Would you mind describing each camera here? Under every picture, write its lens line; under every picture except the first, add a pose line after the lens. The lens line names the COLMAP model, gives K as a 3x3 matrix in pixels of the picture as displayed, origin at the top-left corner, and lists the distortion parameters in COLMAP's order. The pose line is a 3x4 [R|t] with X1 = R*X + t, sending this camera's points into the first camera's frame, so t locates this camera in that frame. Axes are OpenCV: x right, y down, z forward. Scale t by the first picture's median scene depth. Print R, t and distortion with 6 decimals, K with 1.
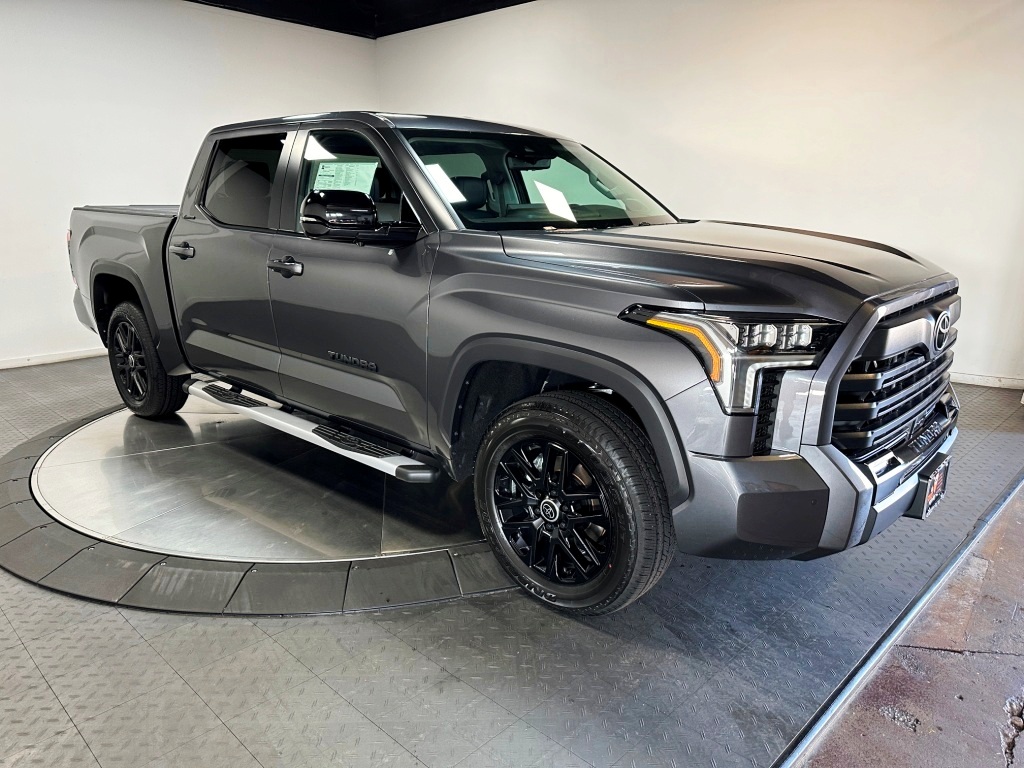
lens RADIAL K [[732.6, 0, 513.2], [0, 732.6, 383.5], [0, 0, 1]] dist [0.050399, -0.081781]
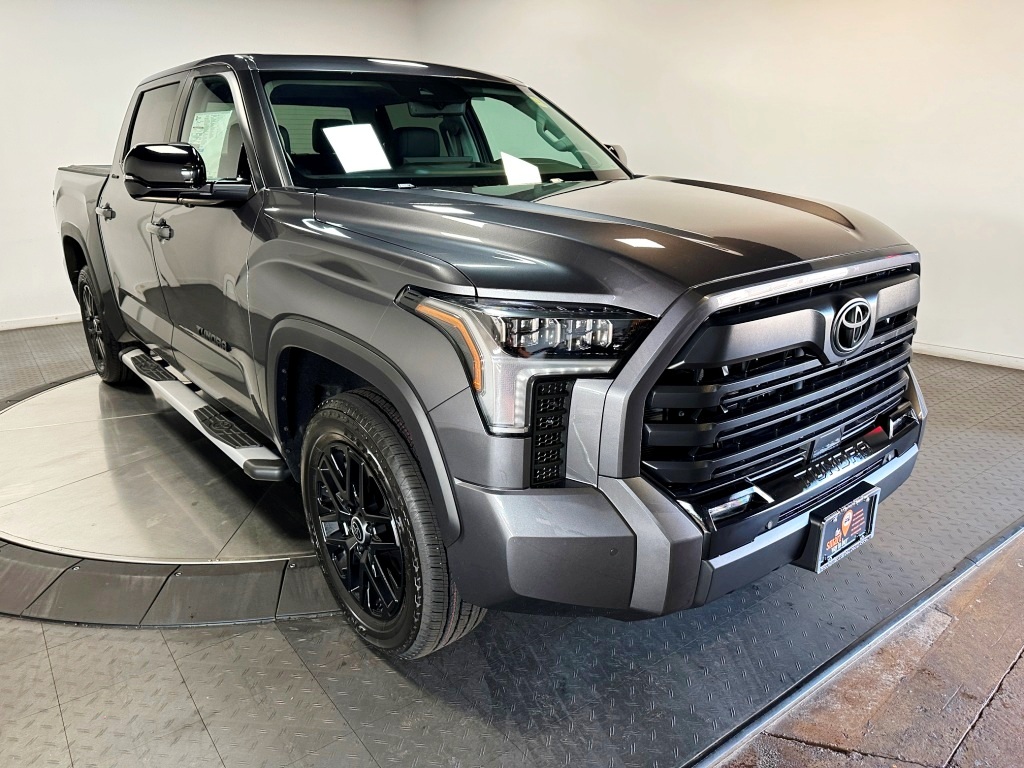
lens RADIAL K [[732.6, 0, 523.2], [0, 732.6, 382.6], [0, 0, 1]] dist [0.050399, -0.081781]
pose [[0.989284, 0.033654, -0.142070, 0.320928], [-0.026124, 0.998170, 0.054537, -0.040204], [0.143646, -0.050241, 0.988353, 0.191871]]
